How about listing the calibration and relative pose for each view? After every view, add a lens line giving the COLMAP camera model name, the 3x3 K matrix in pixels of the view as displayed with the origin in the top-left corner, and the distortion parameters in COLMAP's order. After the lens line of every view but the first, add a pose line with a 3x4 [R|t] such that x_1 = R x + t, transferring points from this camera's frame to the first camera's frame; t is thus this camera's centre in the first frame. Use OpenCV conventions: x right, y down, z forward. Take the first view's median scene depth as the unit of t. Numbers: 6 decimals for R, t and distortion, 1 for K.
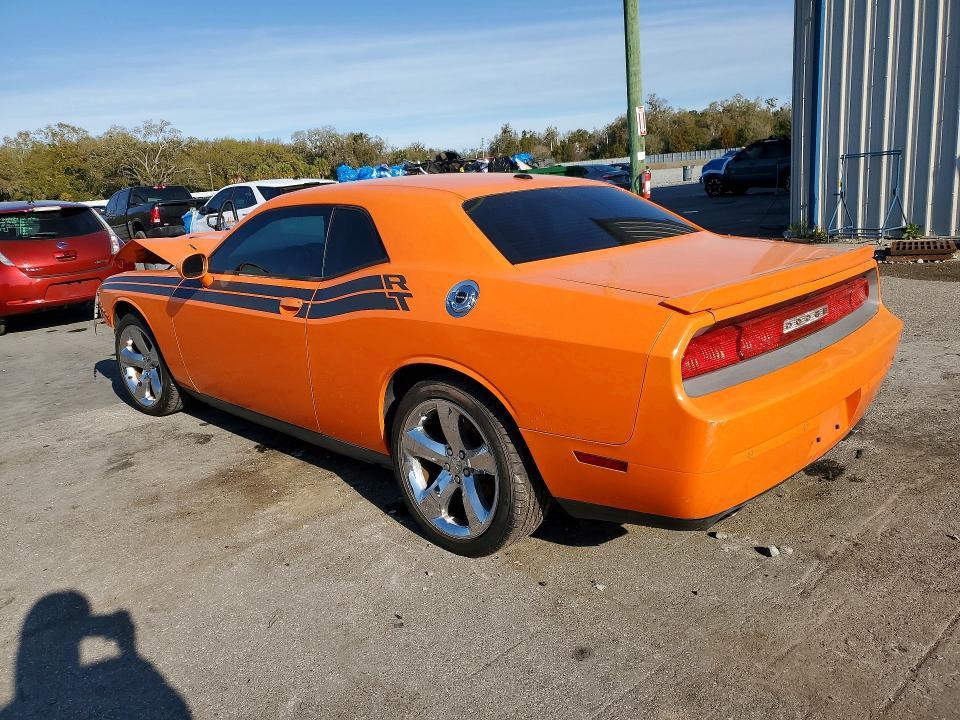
lens RADIAL K [[748.0, 0, 480.0], [0, 748.0, 360.0], [0, 0, 1]] dist [-0.004517, -0.003246]
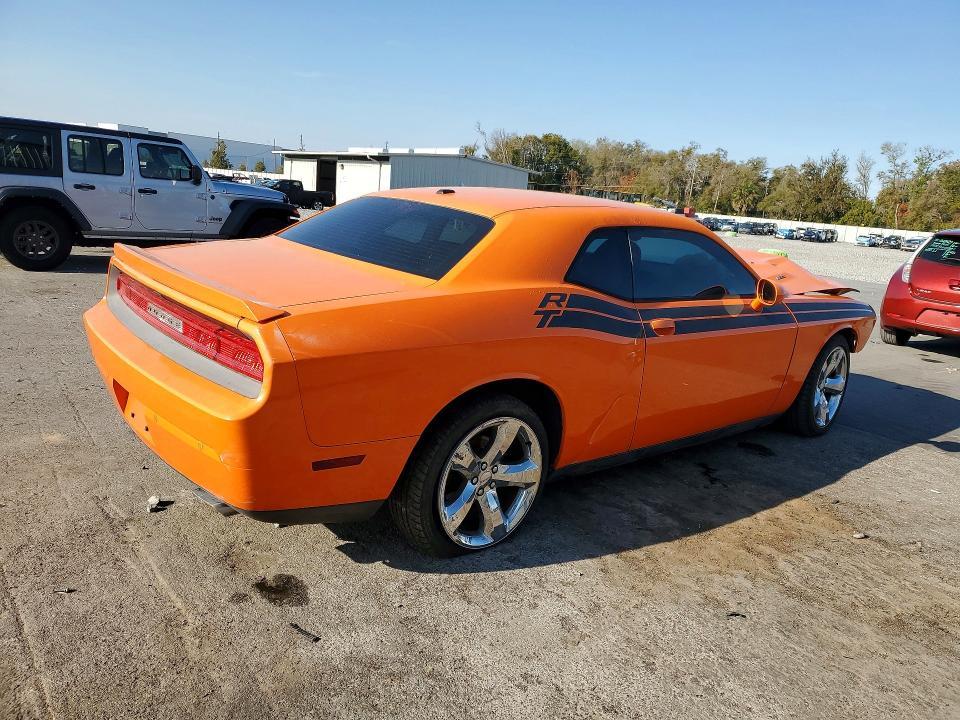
lens RADIAL K [[748.0, 0, 480.0], [0, 748.0, 360.0], [0, 0, 1]] dist [-0.004517, -0.003246]
pose [[-0.085544, 0.278495, -0.956621, 1.163639], [-0.316391, 0.902850, 0.291134, -0.374636], [0.944764, 0.327571, 0.010879, 1.148084]]
